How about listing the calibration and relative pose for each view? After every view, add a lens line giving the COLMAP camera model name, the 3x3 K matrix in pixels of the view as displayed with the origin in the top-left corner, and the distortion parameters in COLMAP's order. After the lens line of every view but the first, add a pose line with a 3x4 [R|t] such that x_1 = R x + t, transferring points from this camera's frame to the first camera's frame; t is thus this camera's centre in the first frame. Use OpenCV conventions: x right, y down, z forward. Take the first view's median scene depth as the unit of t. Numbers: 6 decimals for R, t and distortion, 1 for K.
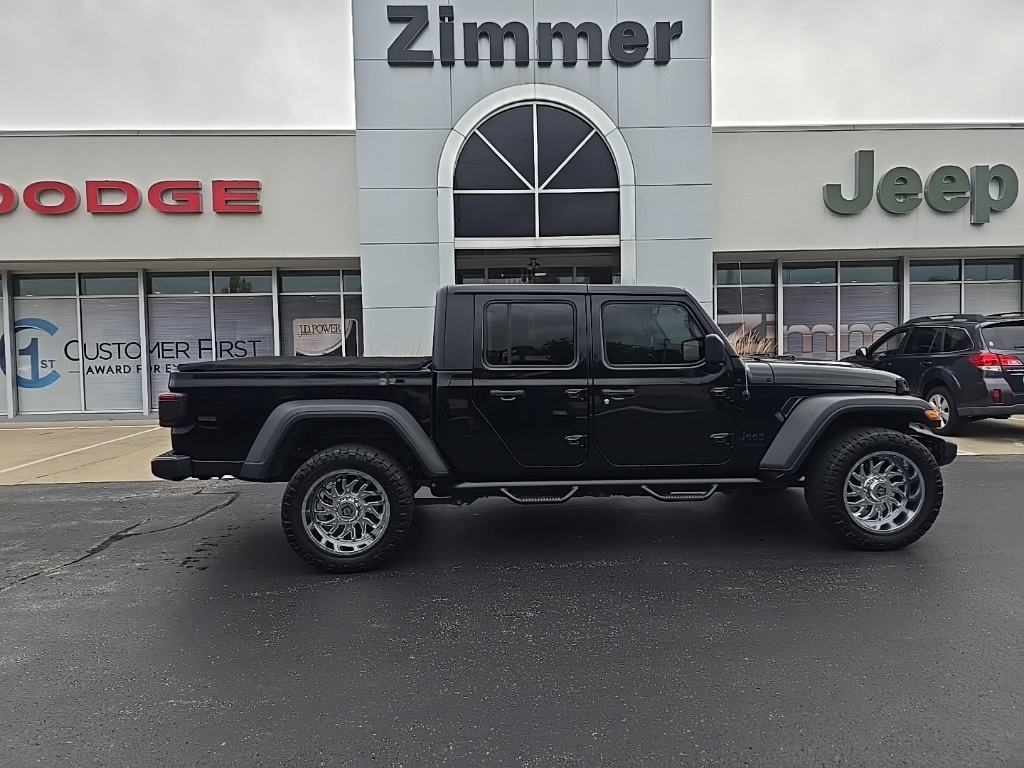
lens RADIAL K [[690.2, 0, 508.1], [0, 690.2, 382.0], [0, 0, 1]] dist [0.059792, -0.057444]
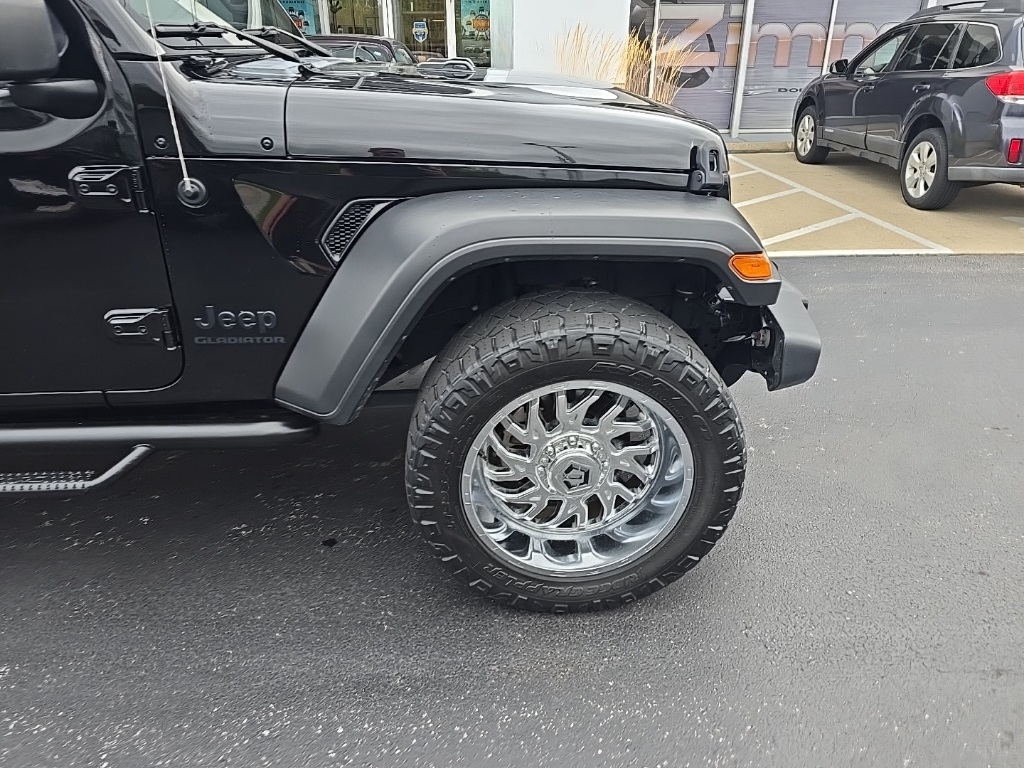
lens RADIAL K [[690.2, 0, 506.2], [0, 690.2, 382.2], [0, 0, 1]] dist [0.059792, -0.057444]
pose [[0.999817, 0.019098, -0.001493, 0.270692], [-0.017143, 0.926797, 0.375172, -0.012963], [0.008548, -0.375077, 0.926954, 0.373002]]
